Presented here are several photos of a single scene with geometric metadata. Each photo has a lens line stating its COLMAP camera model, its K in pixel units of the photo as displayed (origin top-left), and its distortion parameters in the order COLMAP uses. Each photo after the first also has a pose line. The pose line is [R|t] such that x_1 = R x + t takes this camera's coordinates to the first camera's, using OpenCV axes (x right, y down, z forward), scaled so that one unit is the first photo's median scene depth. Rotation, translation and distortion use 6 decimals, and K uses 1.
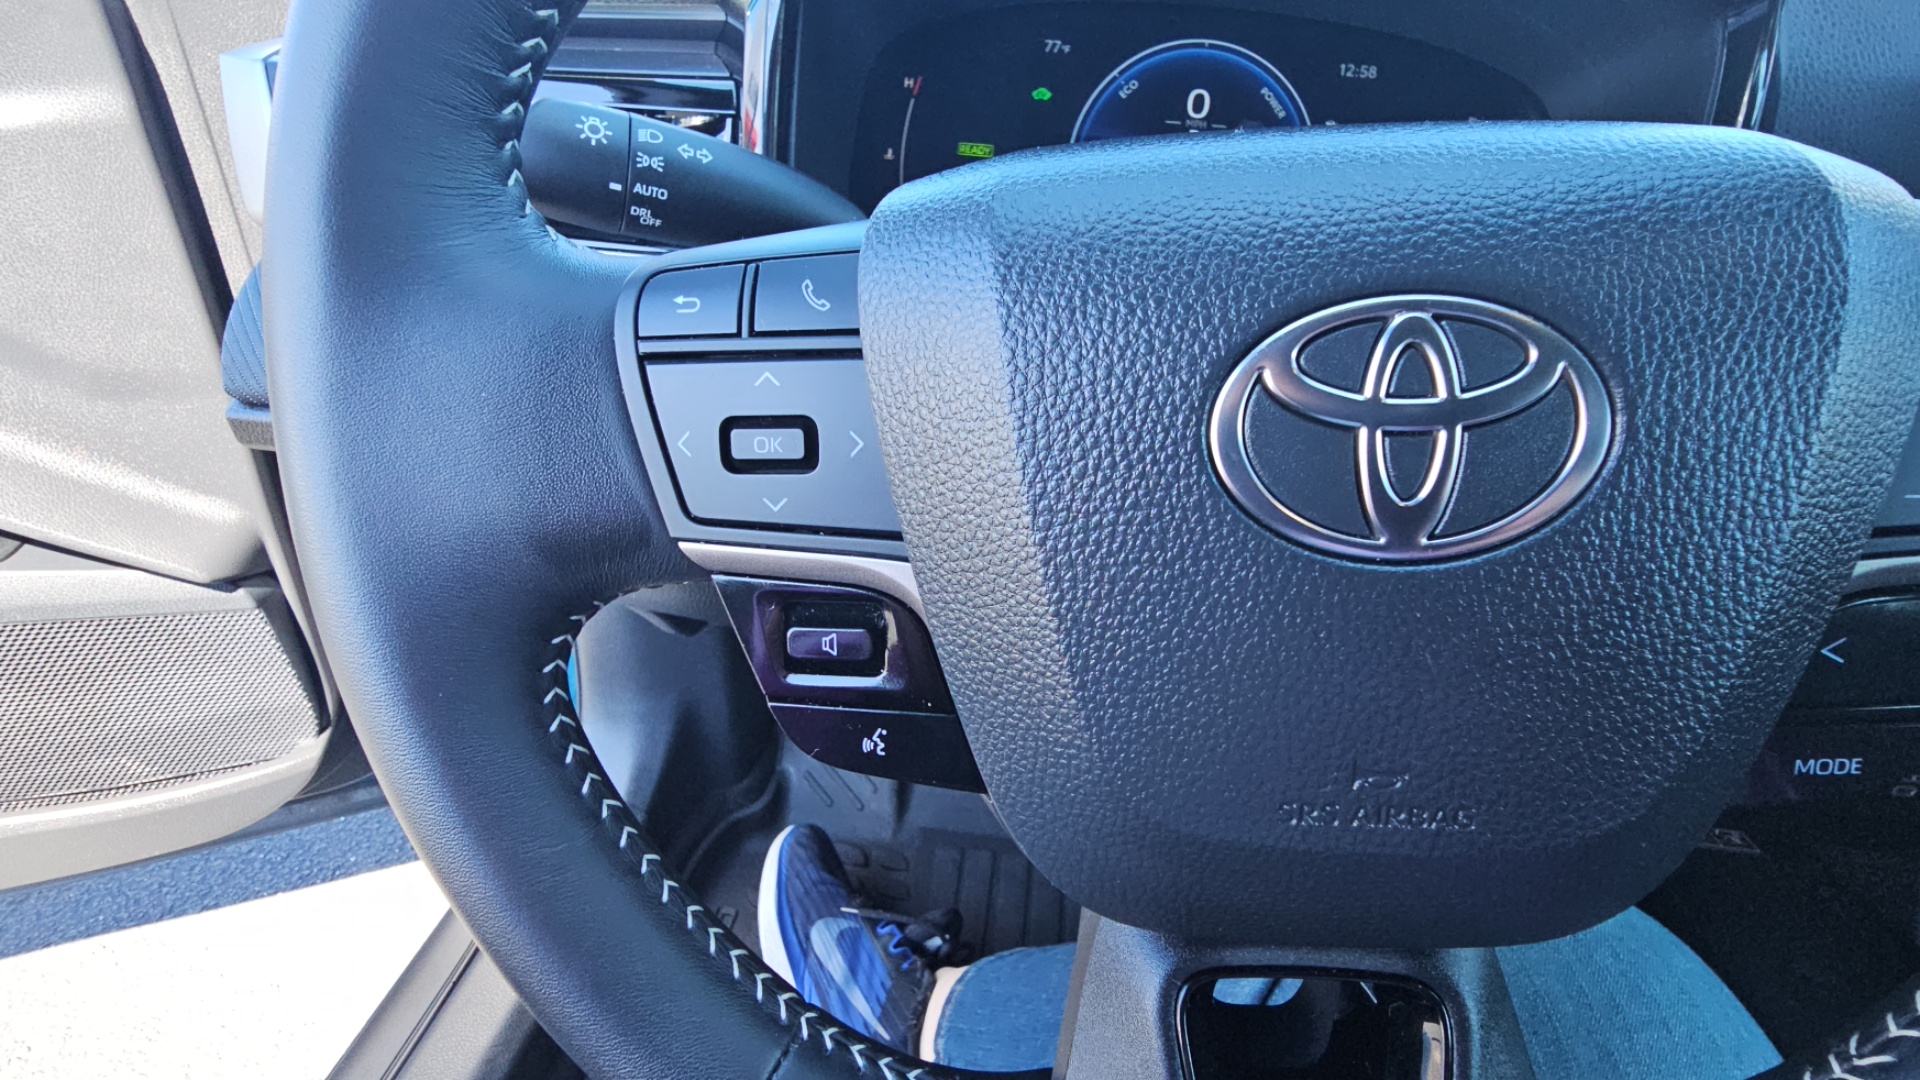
lens RADIAL K [[860.6, 0, 985.5], [0, 860.6, 538.5], [0, 0, 1]] dist [0.016473, -0.011926]
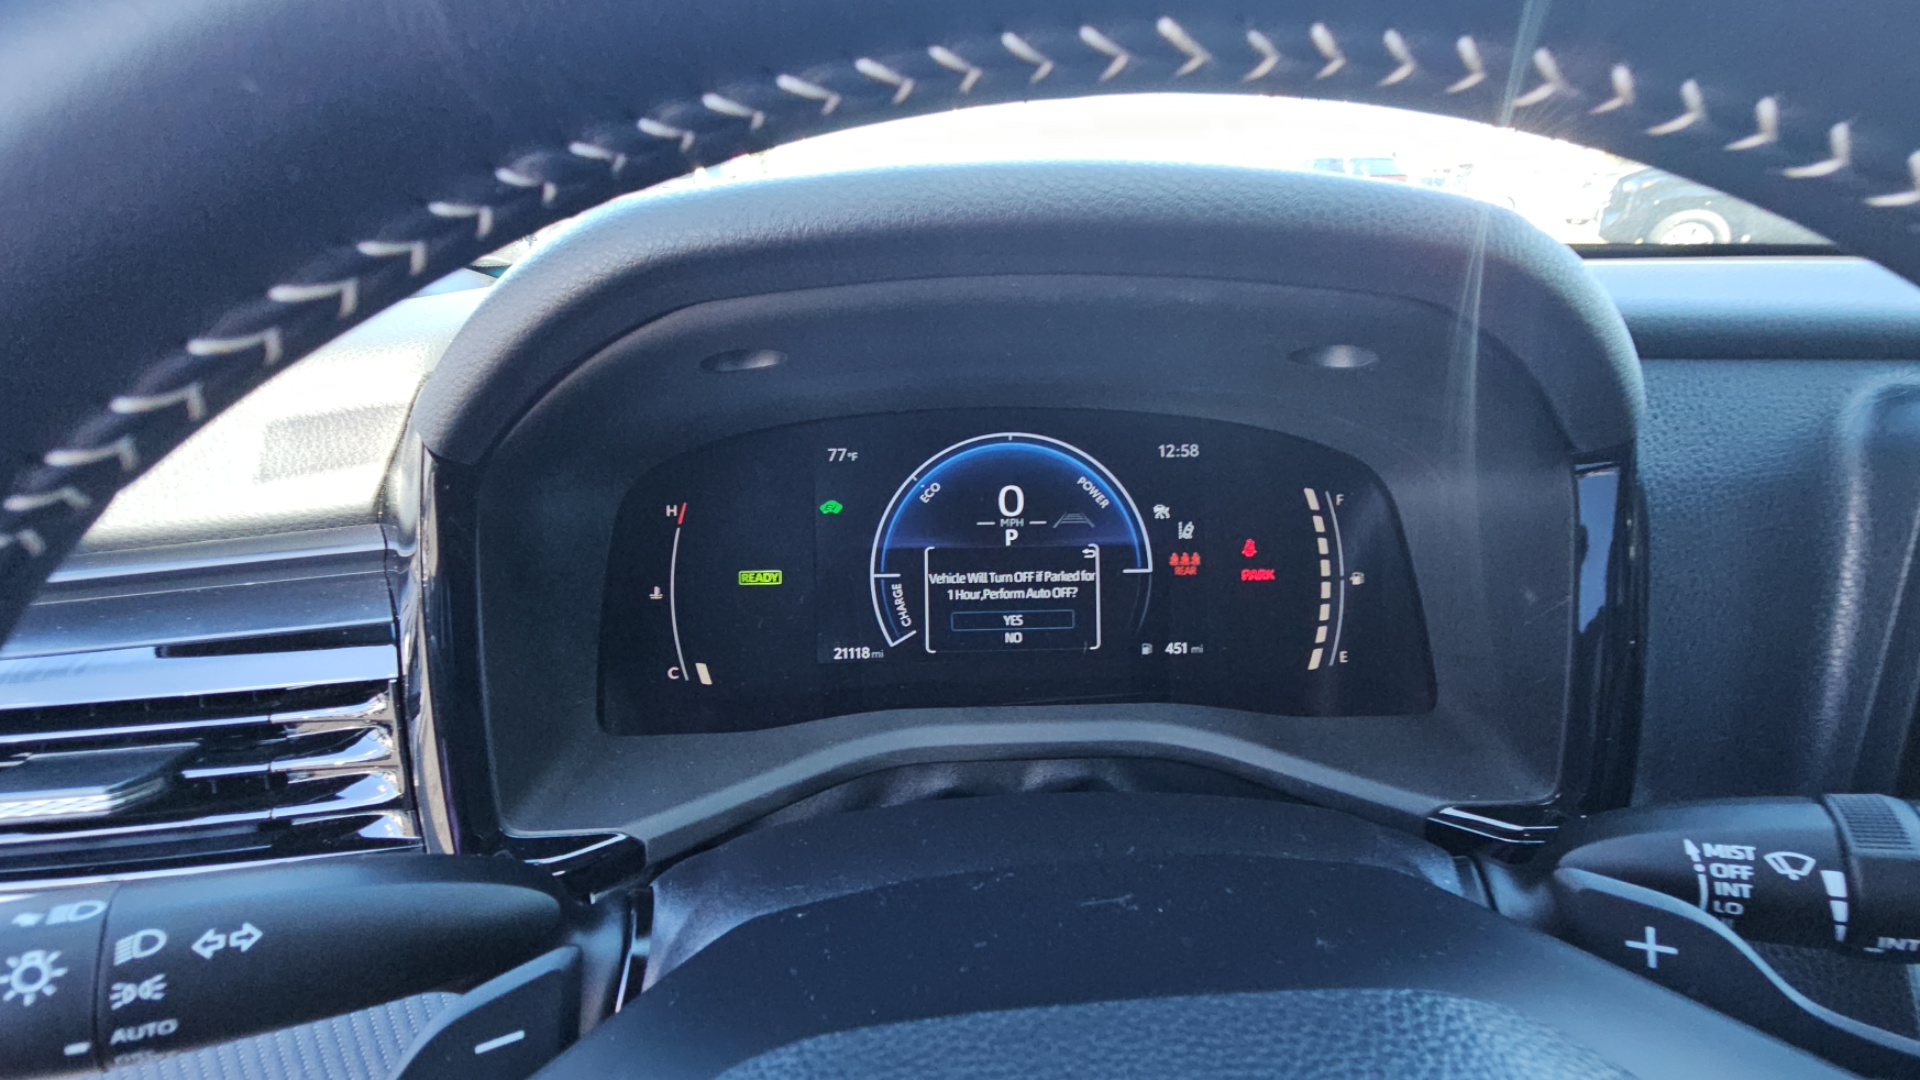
lens RADIAL K [[860.6, 0, 985.5], [0, 860.6, 538.5], [0, 0, 1]] dist [0.016473, -0.011926]
pose [[0.985950, -0.120292, 0.115901, 0.198974], [0.137016, 0.979268, -0.149201, -0.586824], [-0.095550, 0.162985, 0.981991, 0.258424]]
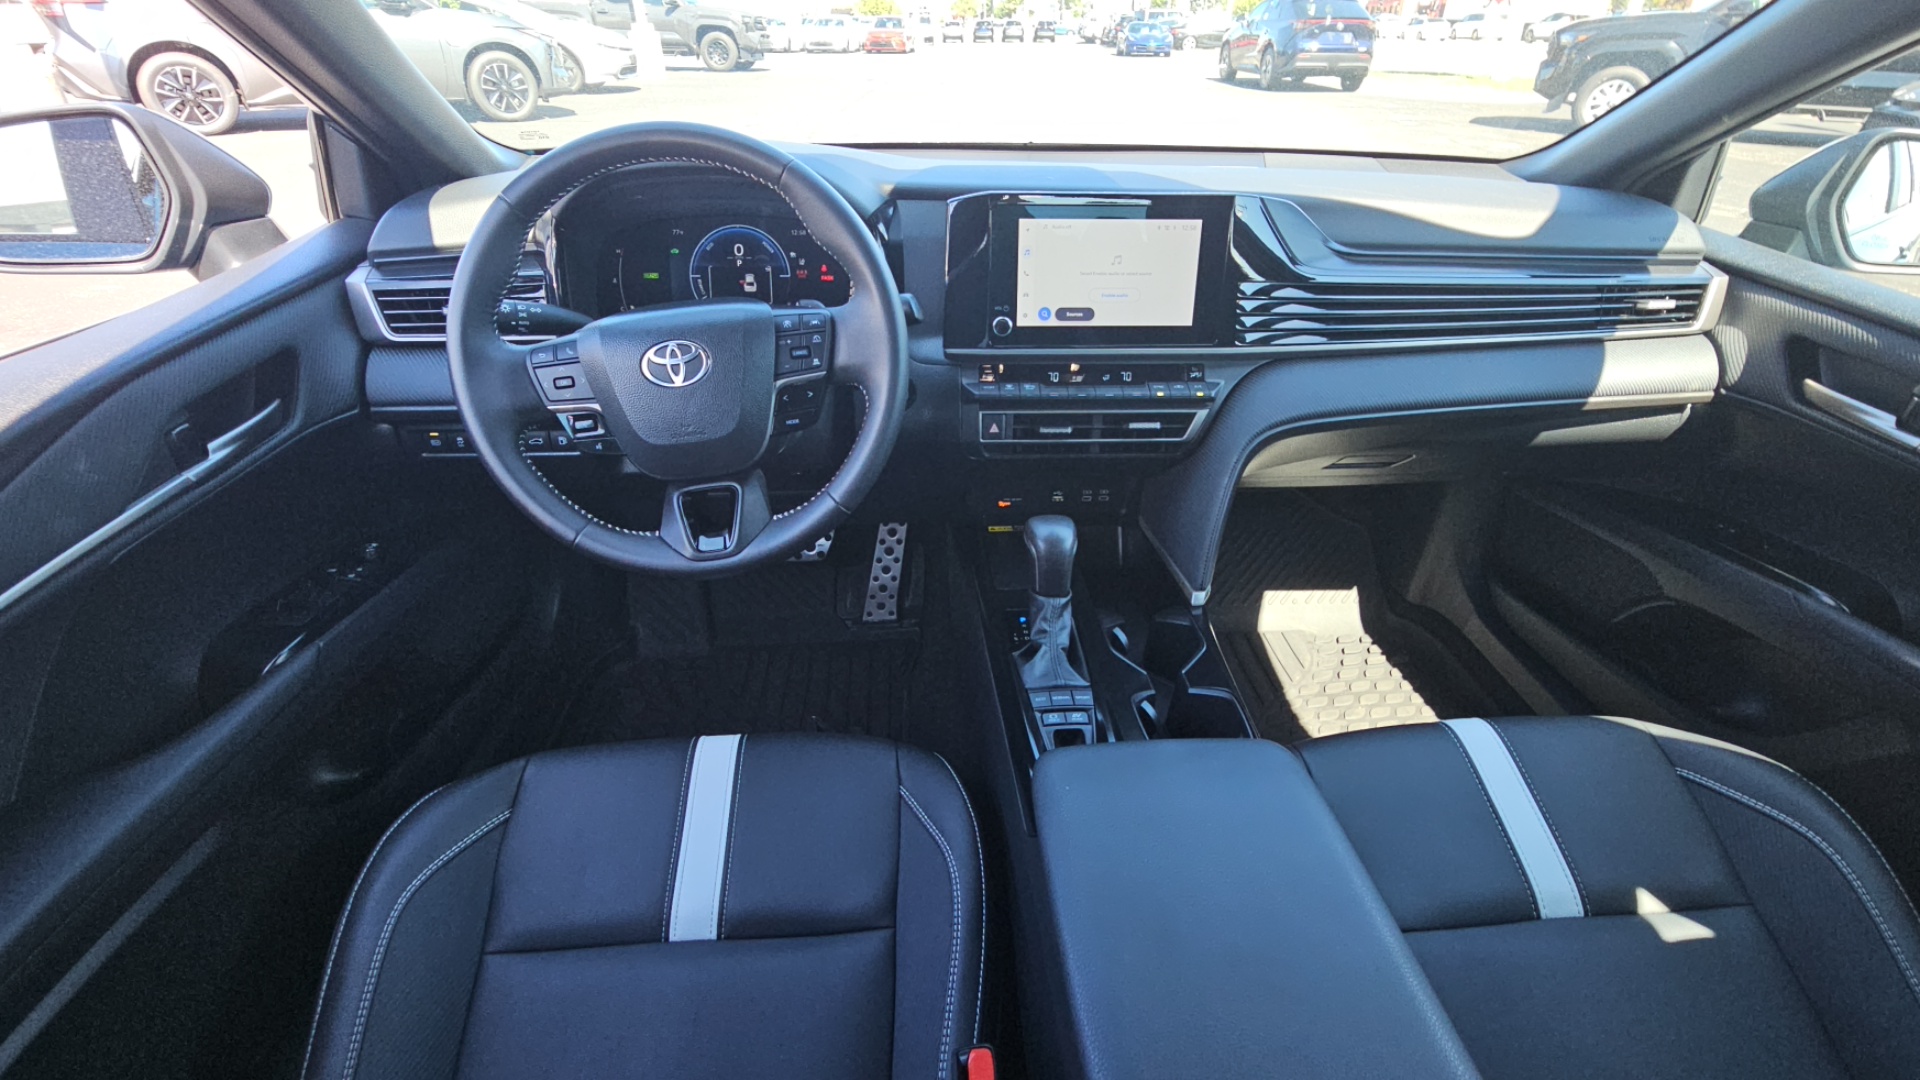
lens RADIAL K [[855.8, 0, 983.3], [0, 855.8, 539.6], [0, 0, 1]] dist [0.000755, -0.000944]
pose [[0.981228, -0.138852, 0.133832, 0.854845], [0.137567, 0.990313, 0.018844, 0.660331], [-0.135152, -0.000079, 0.990825, -2.699866]]
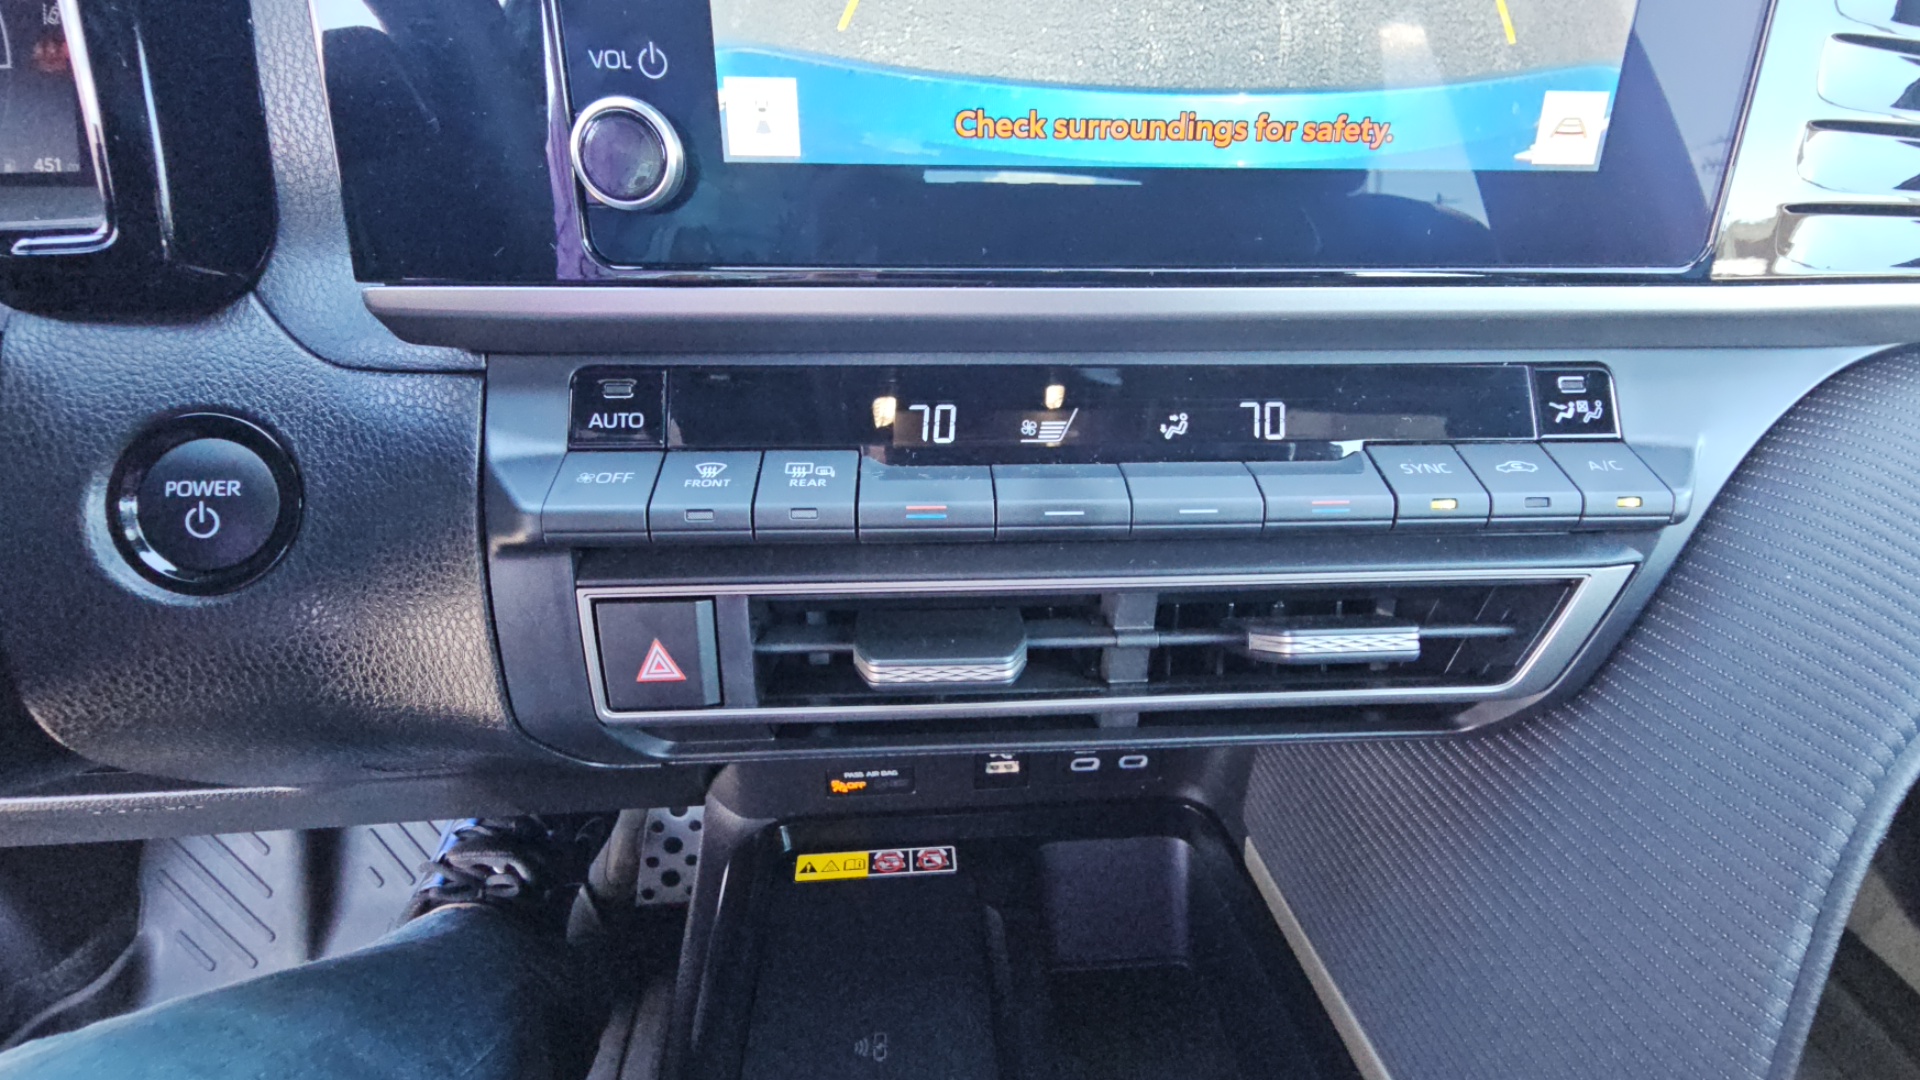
lens RADIAL K [[867.1, 0, 984.0], [0, 867.1, 539.5], [0, 0, 1]] dist [0.004843, -0.004926]
pose [[0.978941, -0.137561, 0.150834, 1.729997], [0.142899, 0.989419, -0.025091, 0.167133], [-0.145786, 0.046117, 0.988241, 0.383580]]
